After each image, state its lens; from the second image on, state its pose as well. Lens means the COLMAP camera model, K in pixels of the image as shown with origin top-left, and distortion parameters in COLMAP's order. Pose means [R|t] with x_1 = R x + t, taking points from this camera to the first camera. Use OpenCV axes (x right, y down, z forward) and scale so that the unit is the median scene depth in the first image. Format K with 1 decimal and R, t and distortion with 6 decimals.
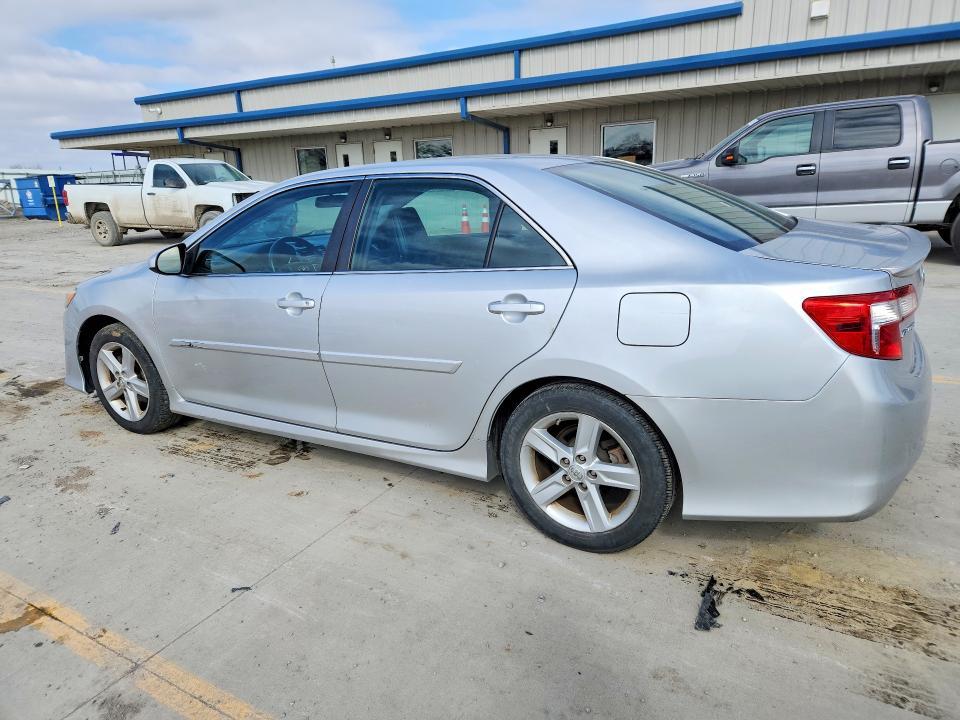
lens RADIAL K [[625.9, 0, 497.9], [0, 625.9, 358.6], [0, 0, 1]] dist [0.068872, -0.057670]
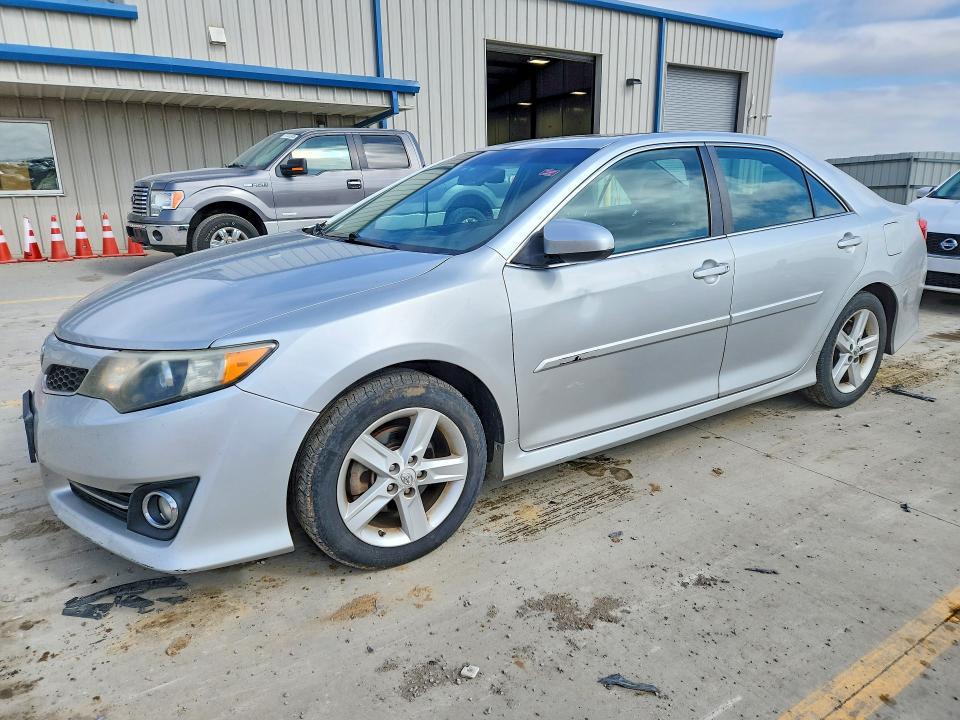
lens RADIAL K [[631.8, 0, 480.0], [0, 631.8, 360.0], [0, 0, 1]] dist [0.110386, -0.099241]
pose [[0.449849, -0.196399, 0.871242, -1.100757], [0.238840, 0.966446, 0.094539, -0.108136], [-0.860576, 0.165559, 0.481663, 0.695080]]
